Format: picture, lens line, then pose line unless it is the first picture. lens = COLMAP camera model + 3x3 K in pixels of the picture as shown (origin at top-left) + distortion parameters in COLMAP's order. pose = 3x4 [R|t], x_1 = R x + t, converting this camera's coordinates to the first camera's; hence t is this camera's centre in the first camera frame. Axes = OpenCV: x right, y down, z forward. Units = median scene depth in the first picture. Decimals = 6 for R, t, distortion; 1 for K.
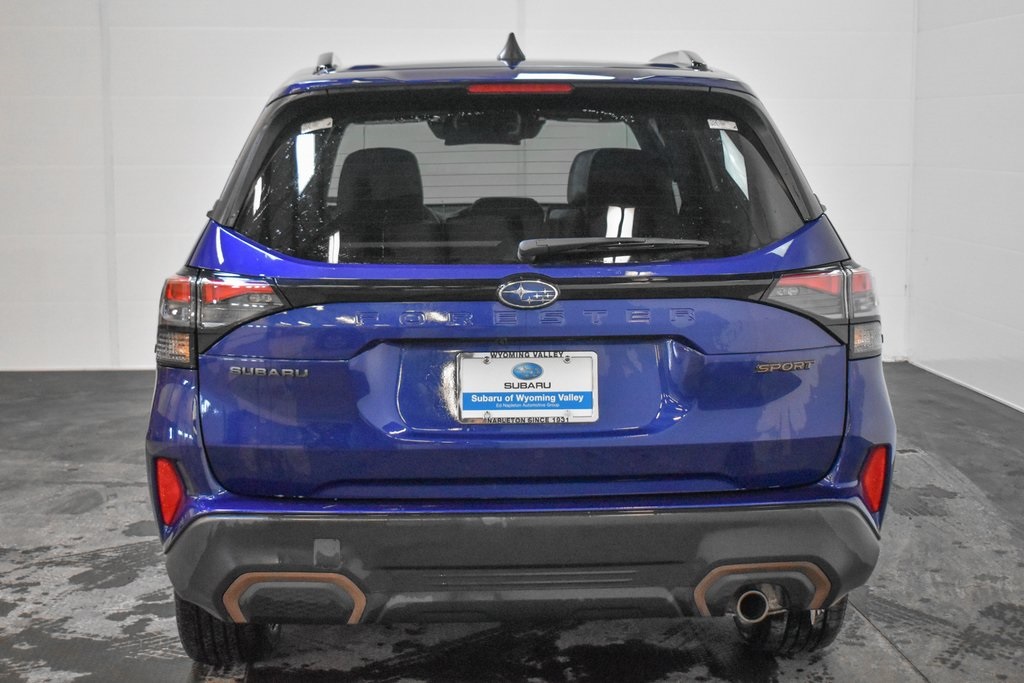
lens RADIAL K [[1525.7, 0, 512.0], [0, 1525.7, 341.5], [0, 0, 1]] dist [-0.011764, -0.064052]
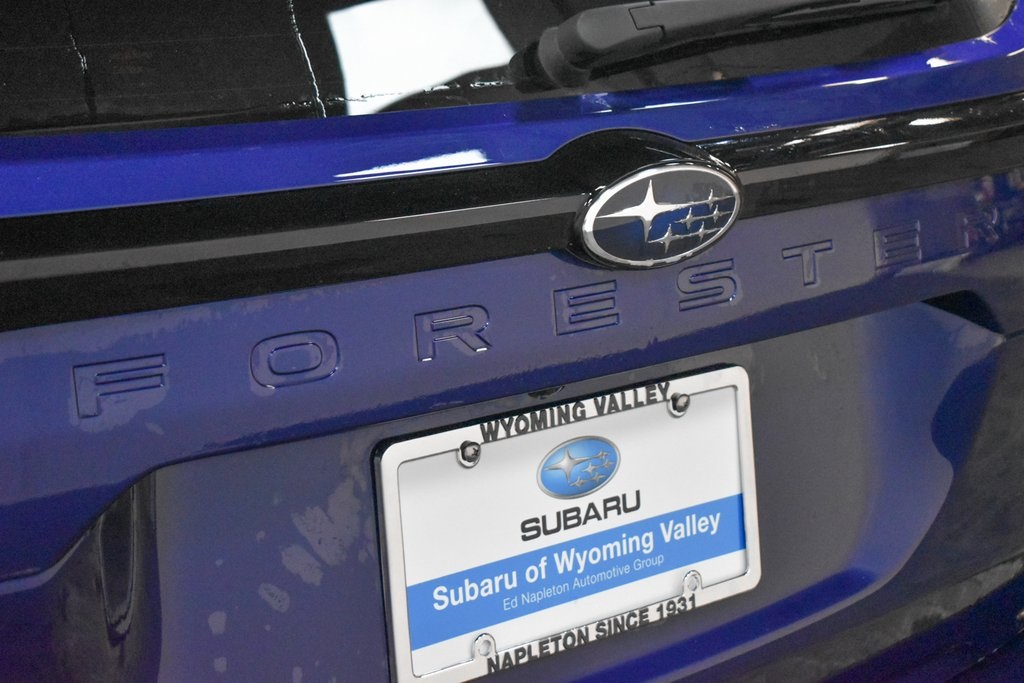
lens RADIAL K [[1950.2, 0, 512.0], [0, 1950.2, 341.5], [0, 0, 1]] dist [-0.065093, -0.091346]
pose [[0.784333, -0.134493, 0.605585, -0.219217], [0.025893, 0.982462, 0.184658, -0.071871], [-0.619799, -0.129153, 0.774060, 0.726849]]
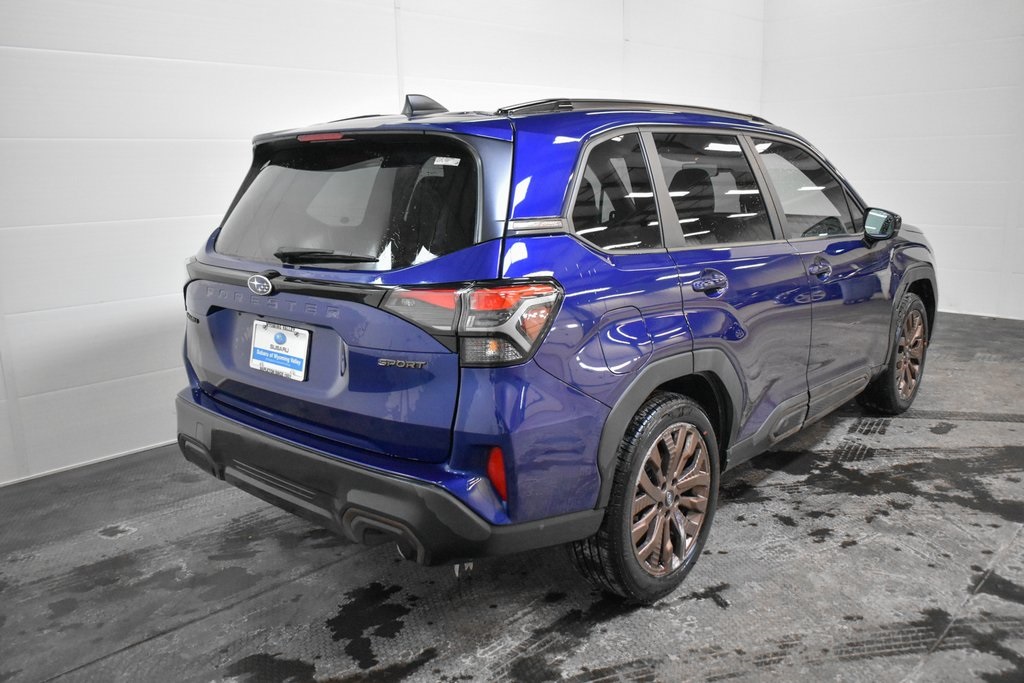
lens RADIAL K [[824.1, 0, 512.0], [0, 824.1, 341.5], [0, 0, 1]] dist [-0.013031, -0.000883]
pose [[0.722663, 0.138273, -0.677229, 0.689679], [-0.086097, 0.990163, 0.110293, -0.081475], [0.685817, -0.021397, 0.727459, 0.588235]]
